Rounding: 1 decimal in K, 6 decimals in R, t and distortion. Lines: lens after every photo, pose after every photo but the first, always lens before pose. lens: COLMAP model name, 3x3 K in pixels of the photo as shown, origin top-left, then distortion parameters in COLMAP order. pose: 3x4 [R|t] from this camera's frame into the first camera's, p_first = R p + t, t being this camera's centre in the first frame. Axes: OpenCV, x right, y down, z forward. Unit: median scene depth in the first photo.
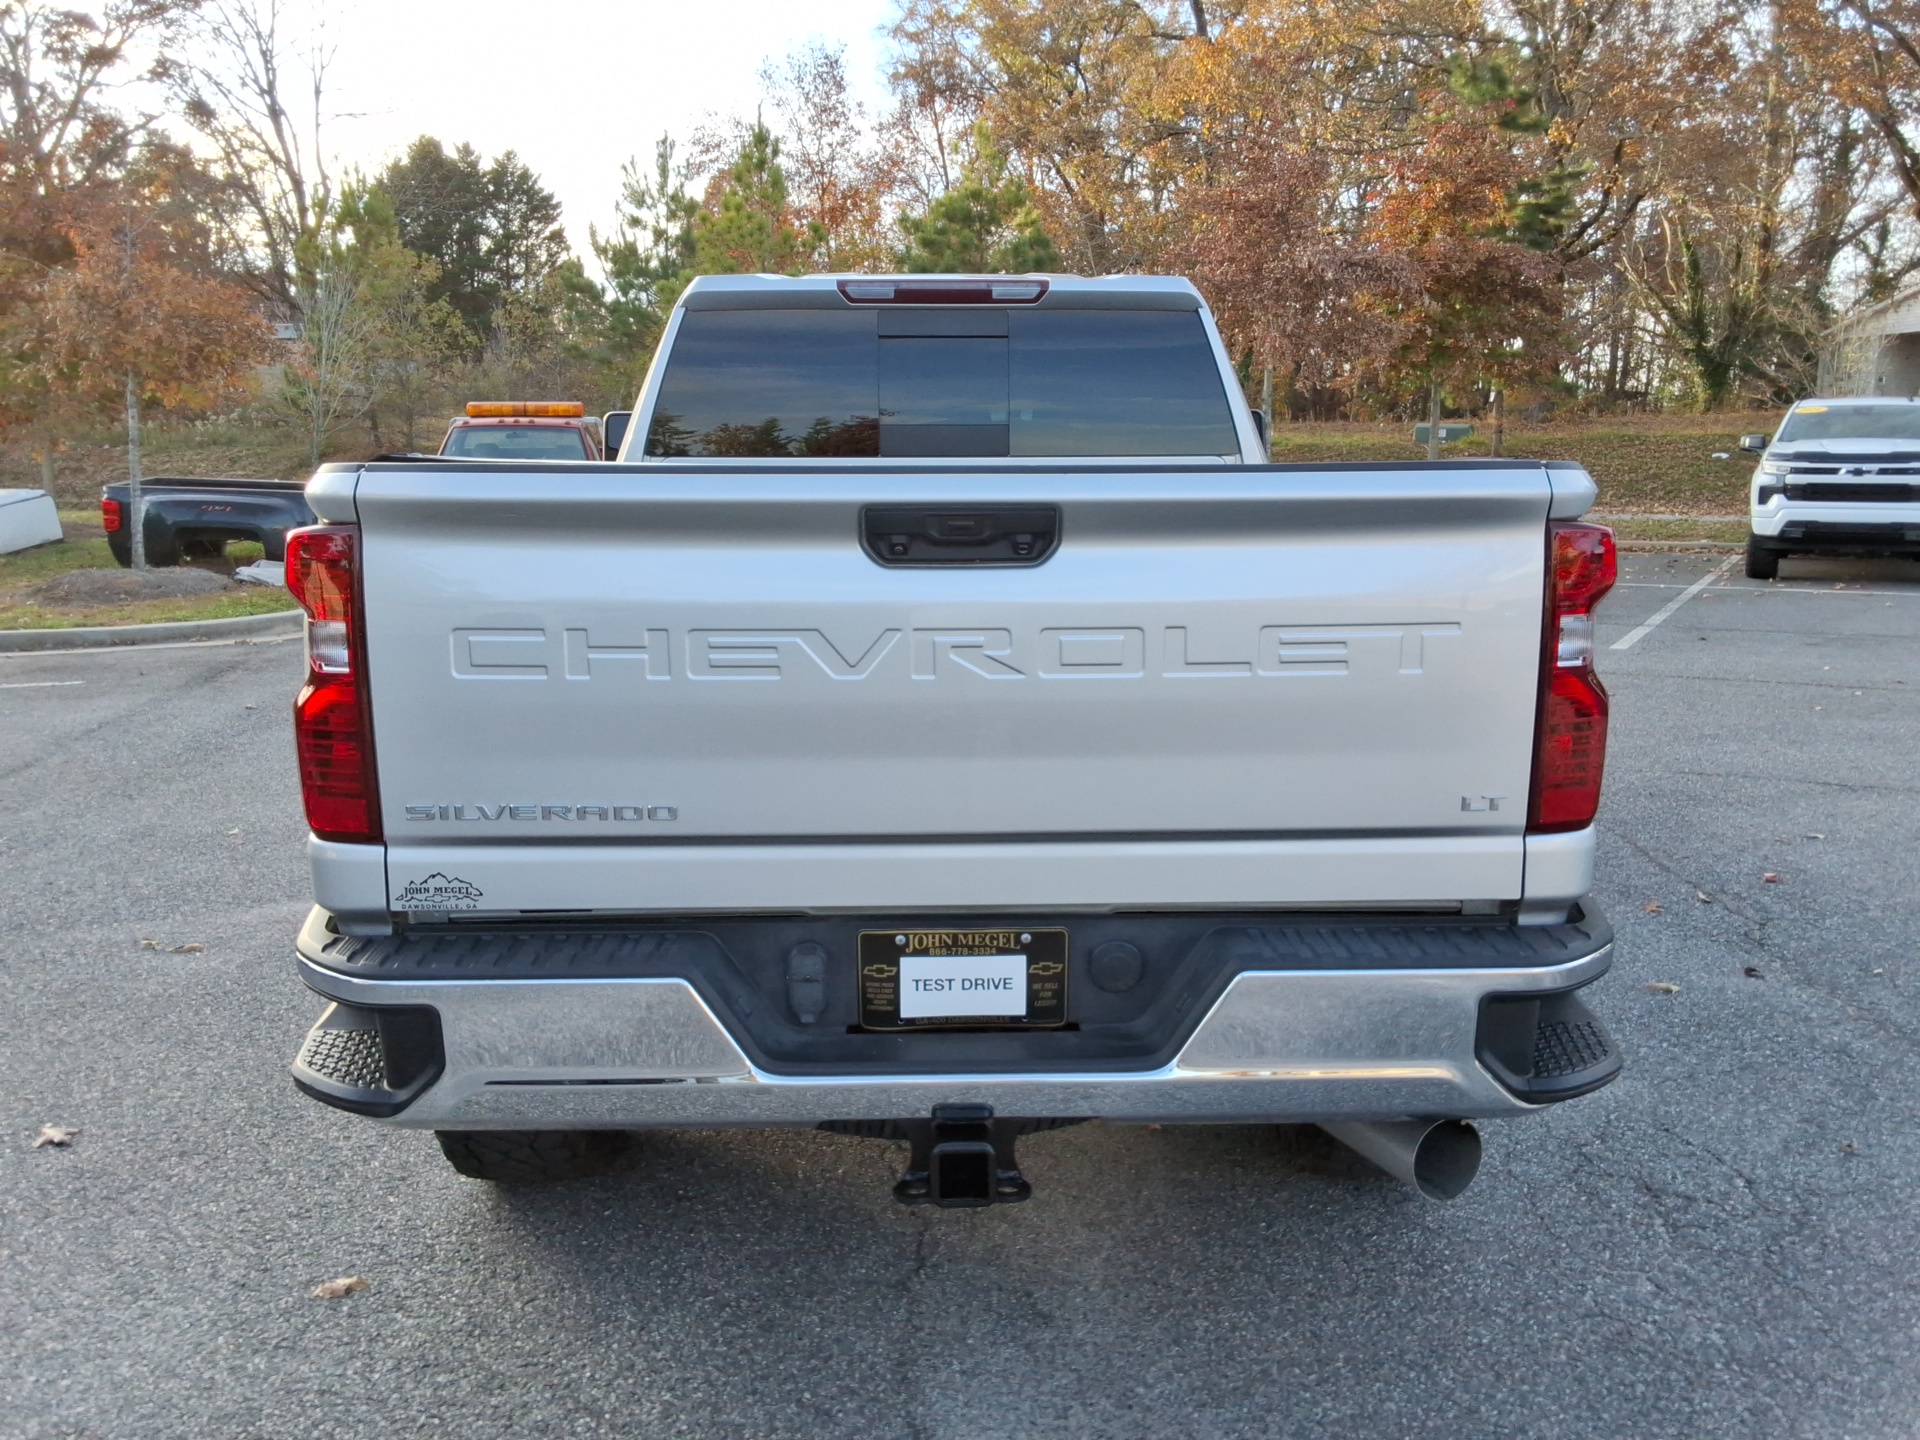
lens RADIAL K [[1540.3, 0, 976.8], [0, 1540.3, 705.2], [0, 0, 1]] dist [0.128493, -0.204400]
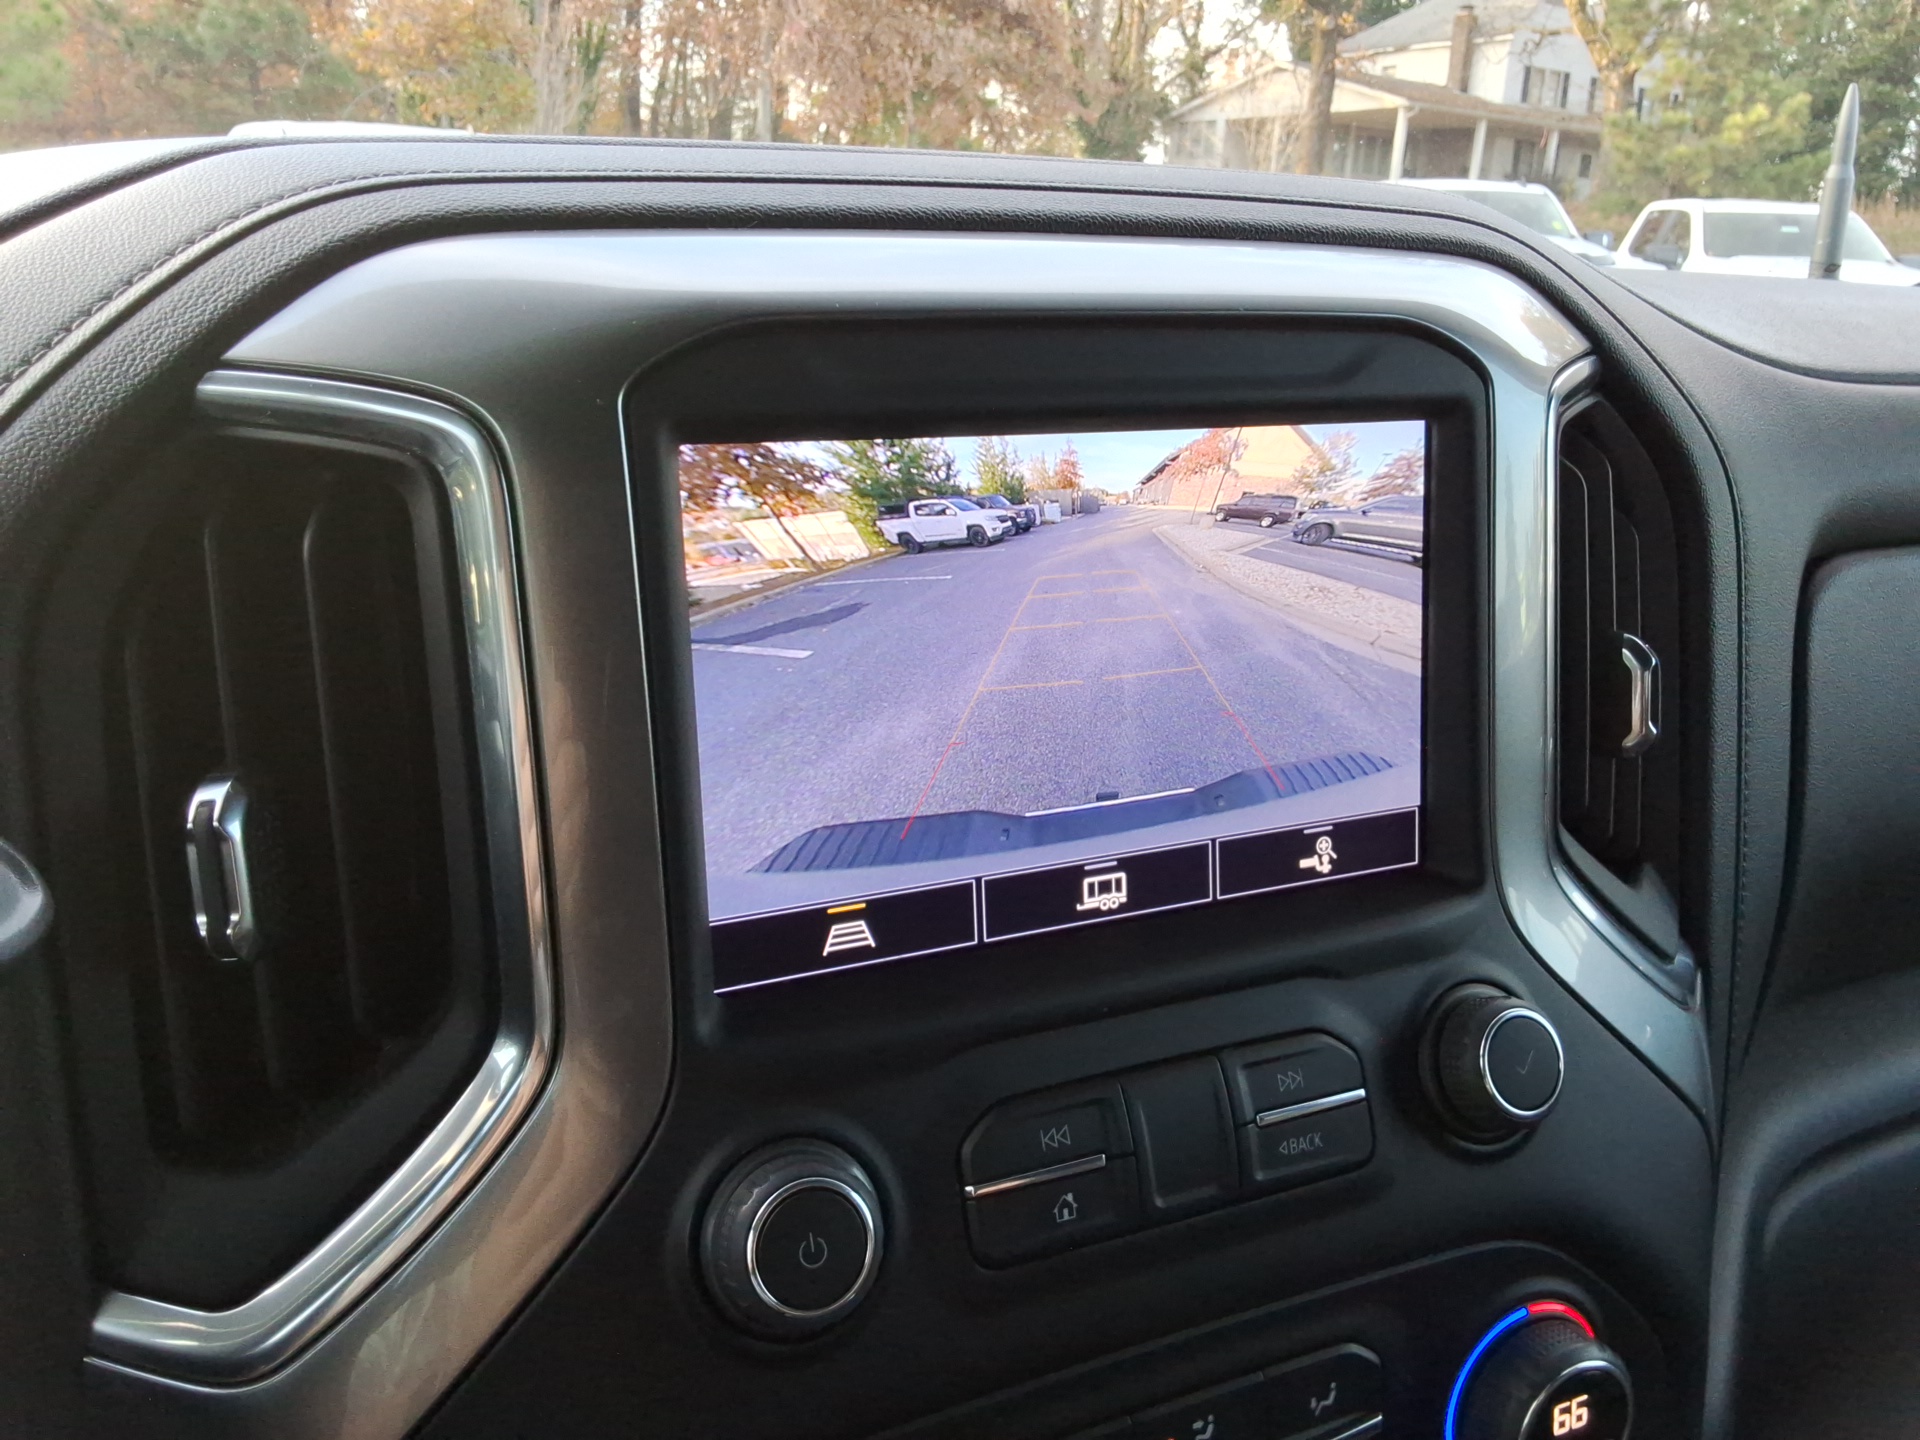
lens RADIAL K [[1551.4, 0, 973.7], [0, 1551.4, 701.8], [0, 0, 1]] dist [0.130411, -0.219046]
pose [[0.912368, -0.084400, 0.400577, -0.097851], [0.027553, 0.988958, 0.145614, -0.296565], [-0.408443, -0.121816, 0.904619, 1.794474]]
